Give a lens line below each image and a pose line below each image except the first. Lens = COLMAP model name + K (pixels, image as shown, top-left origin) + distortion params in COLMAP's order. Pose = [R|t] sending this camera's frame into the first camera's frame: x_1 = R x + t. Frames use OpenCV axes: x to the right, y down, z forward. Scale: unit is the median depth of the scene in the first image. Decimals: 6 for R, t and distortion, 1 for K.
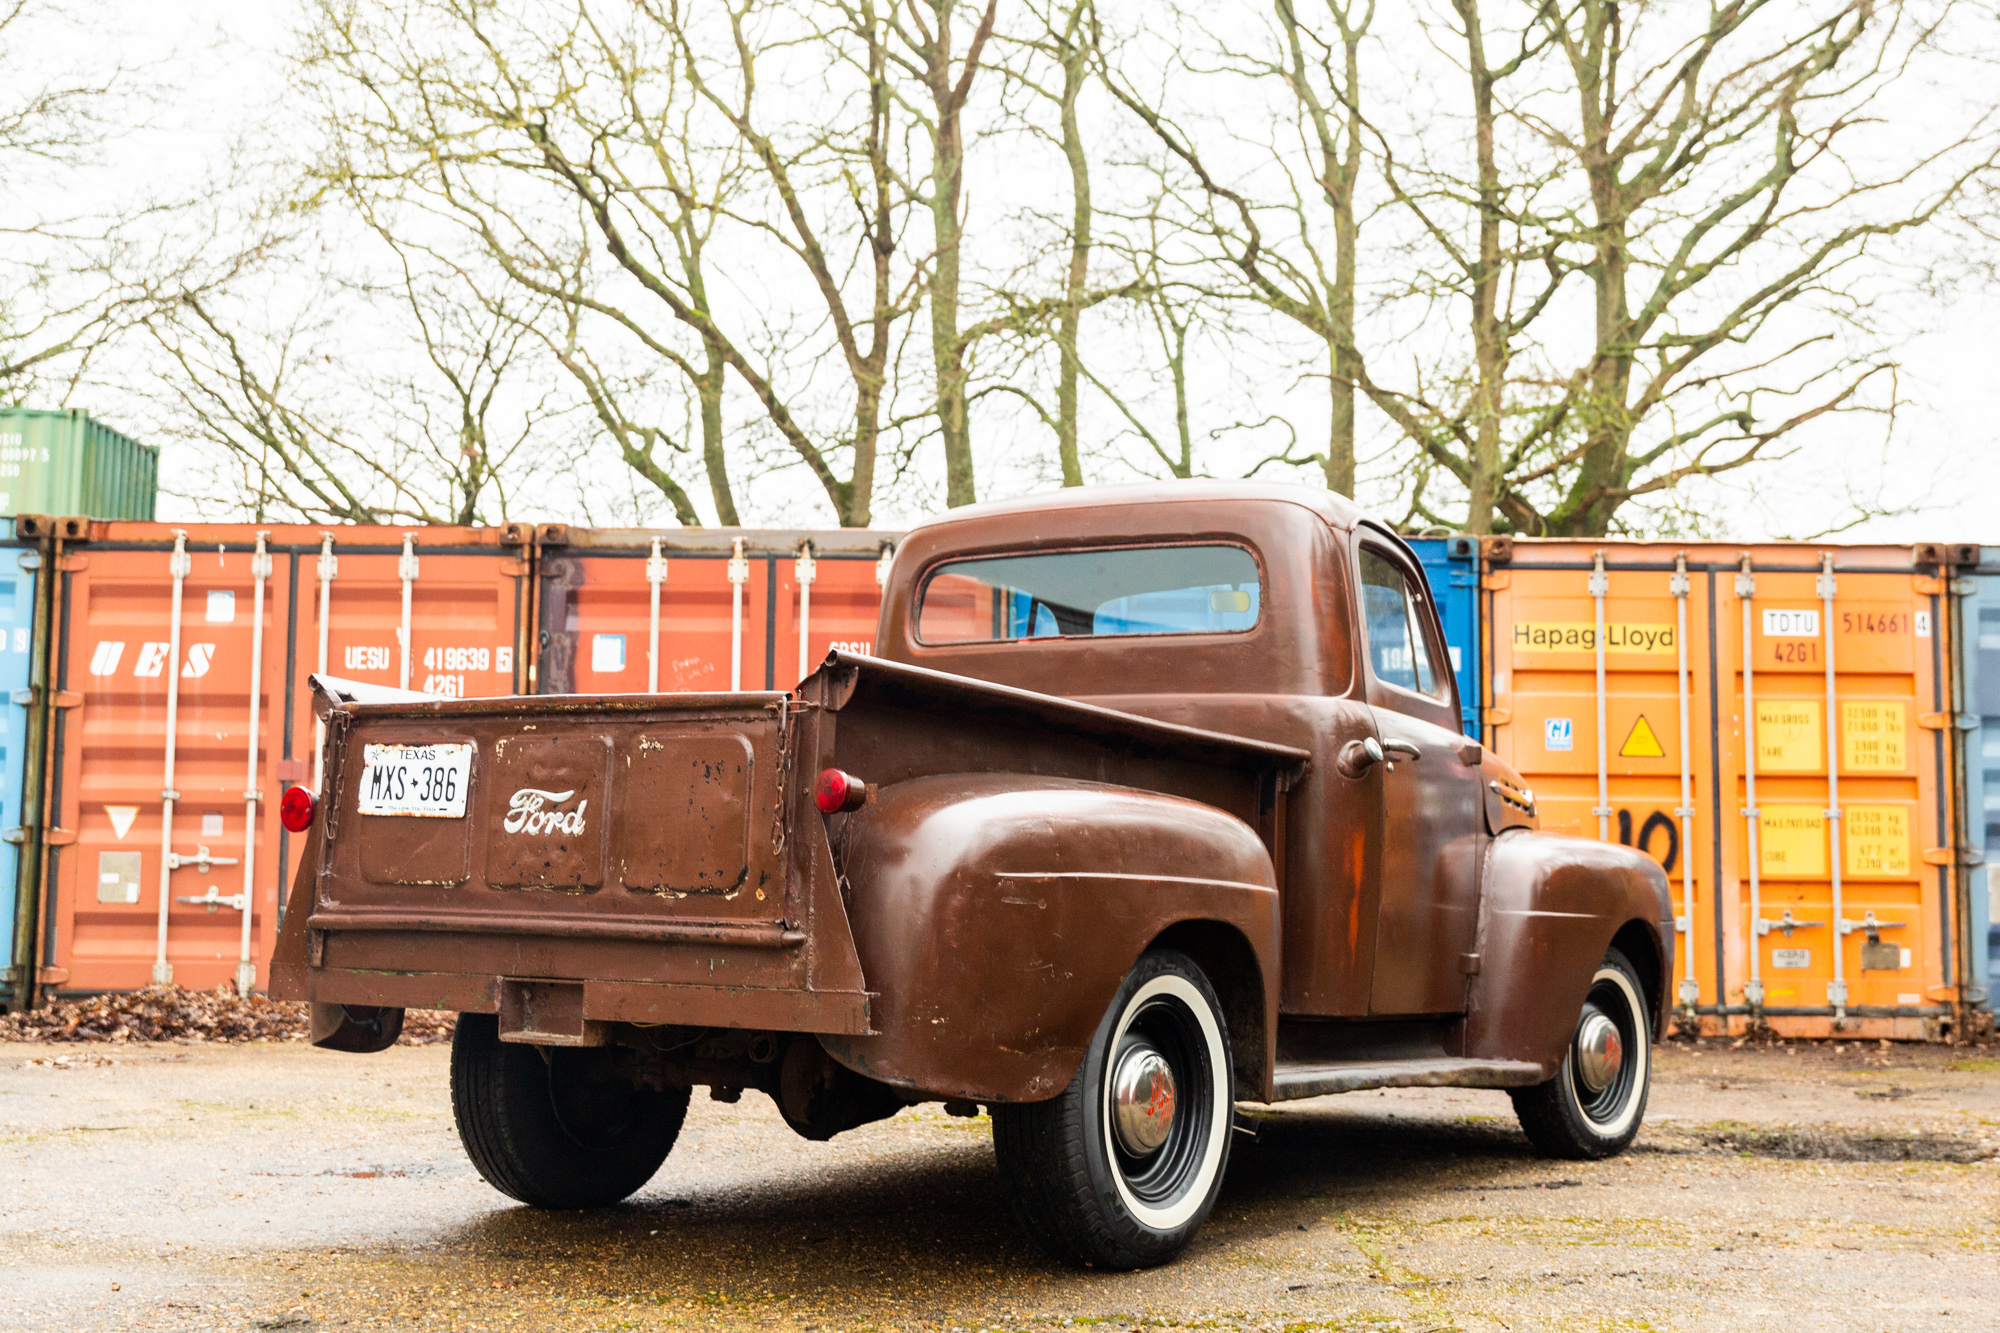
lens RADIAL K [[2544.1, 0, 1003.5], [0, 2544.1, 602.3], [0, 0, 1]] dist [0.006800, 0.000000]
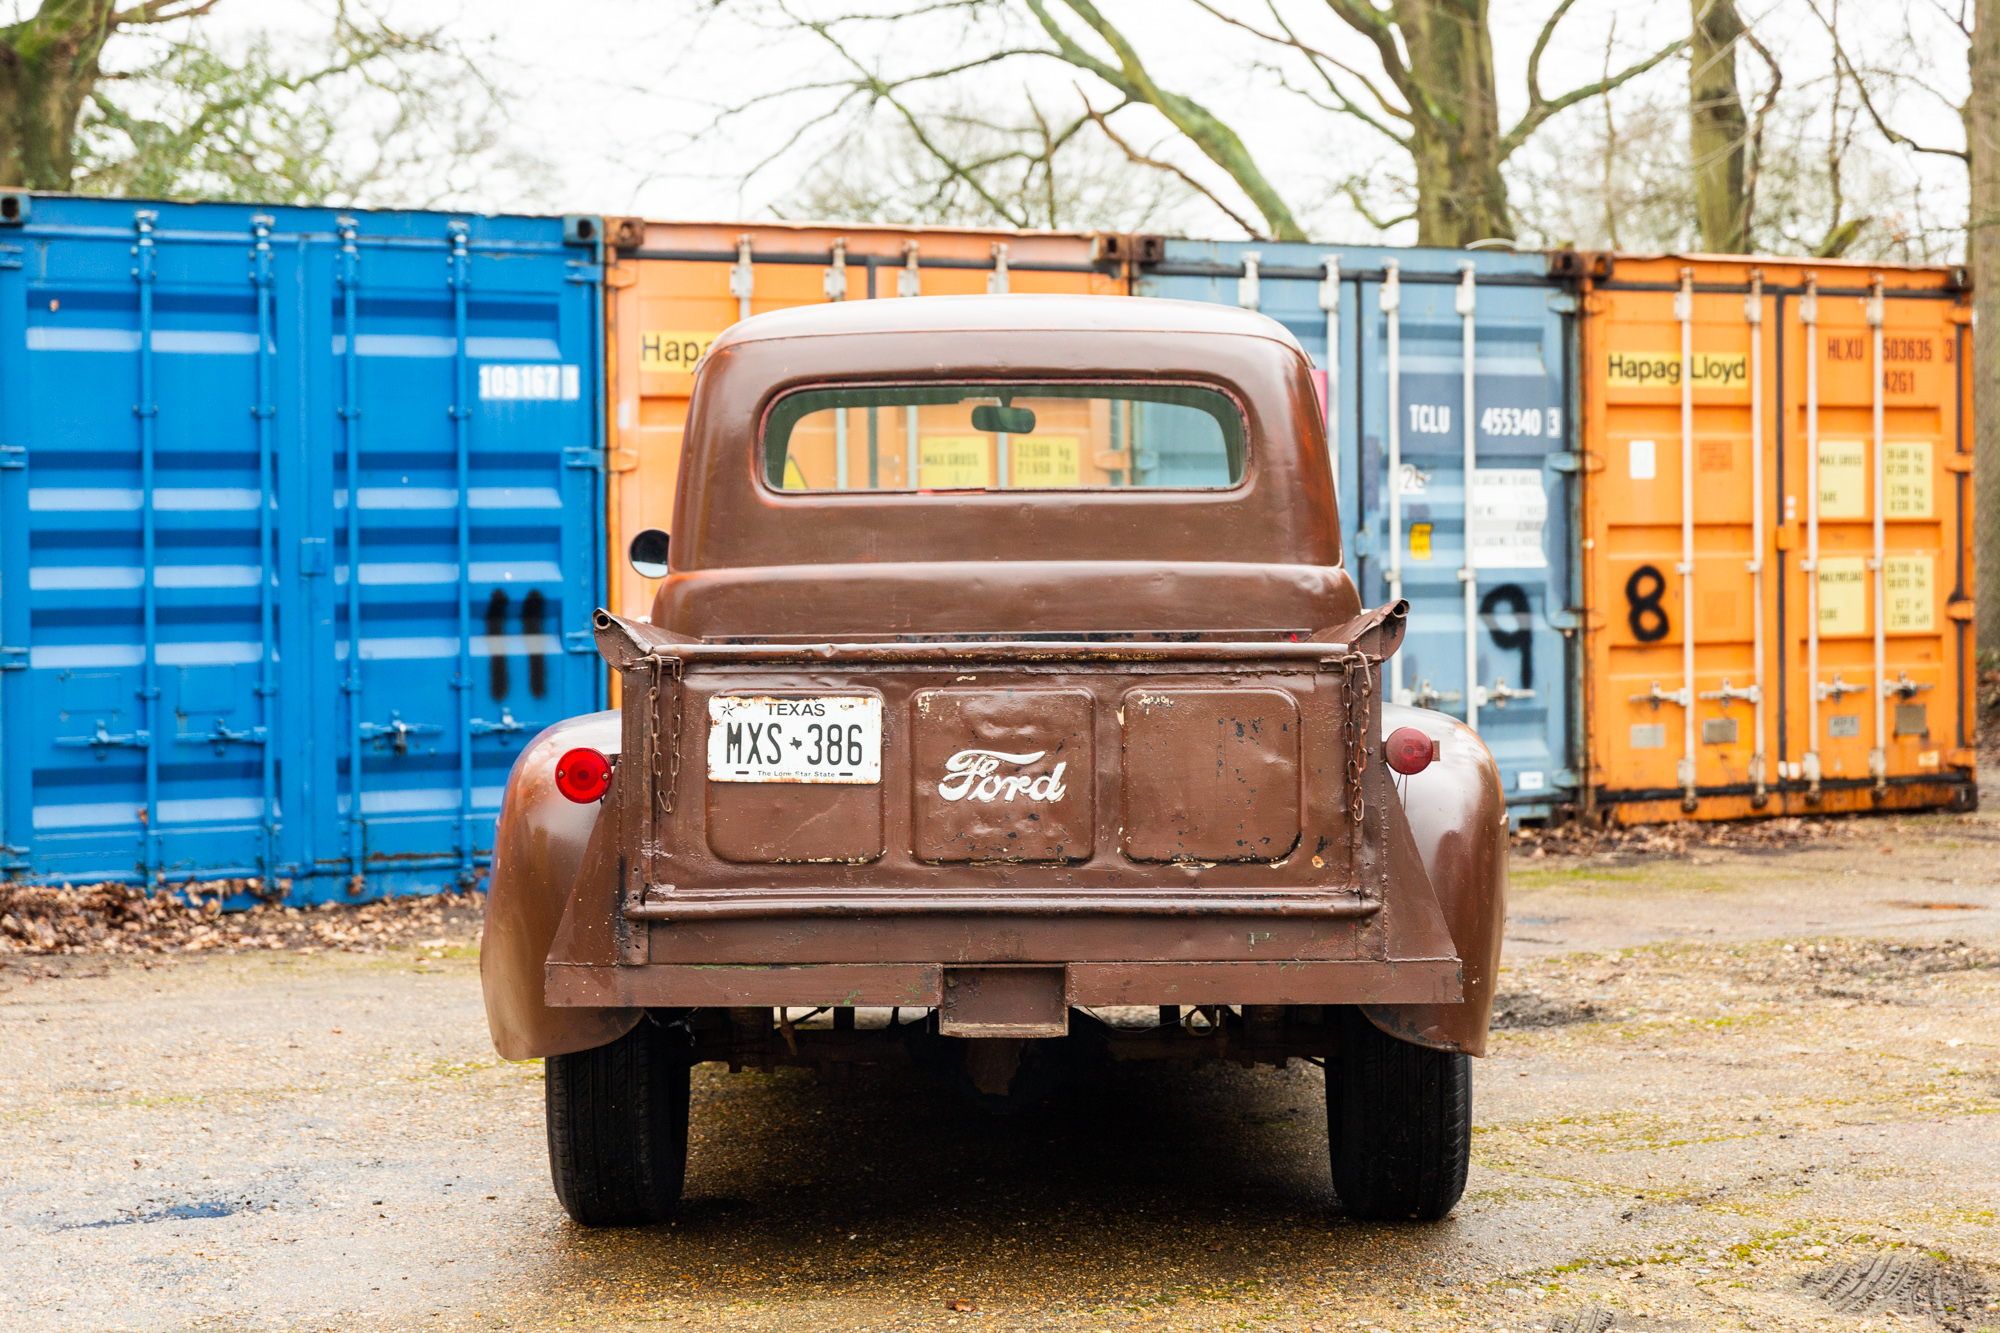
lens RADIAL K [[4339.8, 0, 993.0], [0, 4339.8, 606.0], [0, 0, 1]] dist [0.022113, 0.000000]
pose [[0.844716, -0.027307, 0.534518, -0.389494], [-0.039321, 0.992832, 0.112862, -0.059411], [-0.533768, -0.116354, 0.837588, -0.116090]]
